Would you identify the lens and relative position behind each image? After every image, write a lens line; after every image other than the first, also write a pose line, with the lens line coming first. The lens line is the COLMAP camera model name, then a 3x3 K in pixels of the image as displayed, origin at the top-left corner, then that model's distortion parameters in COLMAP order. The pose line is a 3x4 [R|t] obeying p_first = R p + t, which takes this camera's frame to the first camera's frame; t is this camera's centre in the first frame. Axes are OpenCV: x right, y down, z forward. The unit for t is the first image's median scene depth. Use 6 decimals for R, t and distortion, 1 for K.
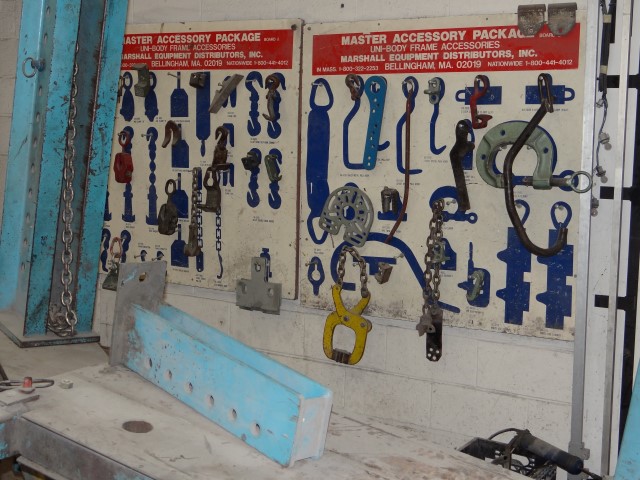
lens RADIAL K [[928.3, 0, 320.9], [0, 928.3, 238.8], [0, 0, 1]] dist [0.006017, 0.000000]
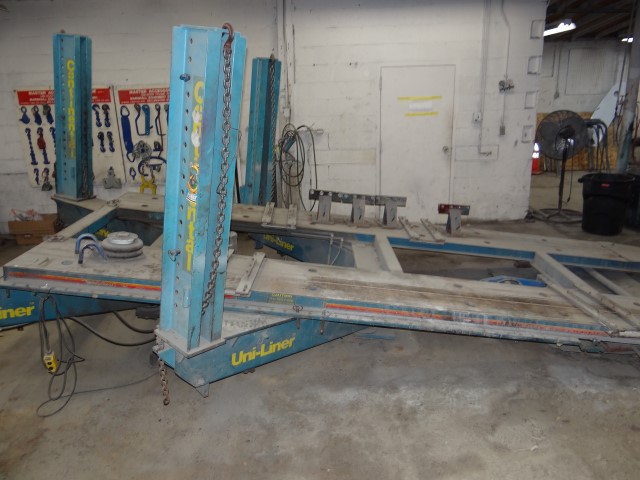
lens RADIAL K [[500.8, 0, 319.1], [0, 500.8, 239.4], [0, 0, 1]] dist [-0.010958, -0.000914]
pose [[0.845527, -0.206188, 0.492515, -0.336642], [0.114788, 0.971055, 0.209465, -0.022209], [-0.521448, -0.120573, 0.844721, -0.691504]]
